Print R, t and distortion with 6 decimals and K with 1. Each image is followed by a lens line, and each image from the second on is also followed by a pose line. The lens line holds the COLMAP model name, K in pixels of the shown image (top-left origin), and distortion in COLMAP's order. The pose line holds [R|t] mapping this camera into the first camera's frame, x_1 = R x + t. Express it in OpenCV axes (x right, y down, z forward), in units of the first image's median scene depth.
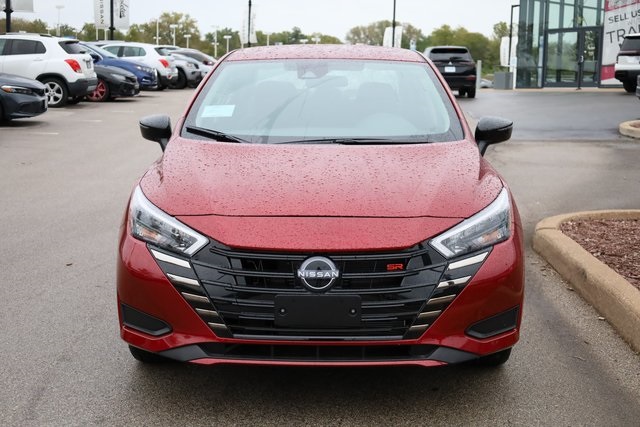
lens RADIAL K [[1002.4, 0, 320.0], [0, 1002.4, 213.5], [0, 0, 1]] dist [-0.005511, -0.025756]
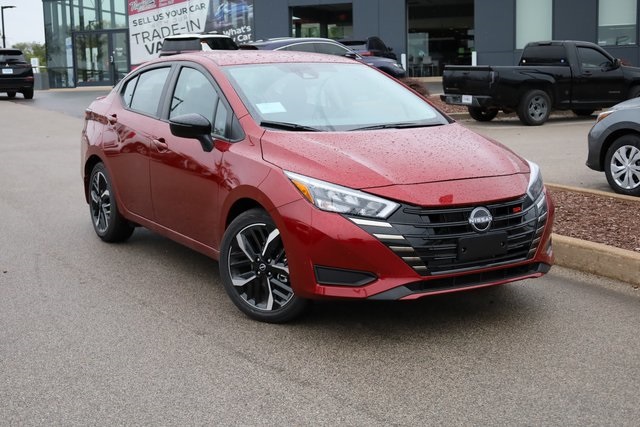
lens RADIAL K [[1002.4, 0, 320.0], [0, 1002.4, 213.5], [0, 0, 1]] dist [-0.005511, -0.025756]
pose [[0.821206, -0.096314, 0.562445, -0.929742], [0.096048, 0.994920, 0.030136, -0.010191], [-0.562490, 0.029273, 0.826285, -0.006794]]
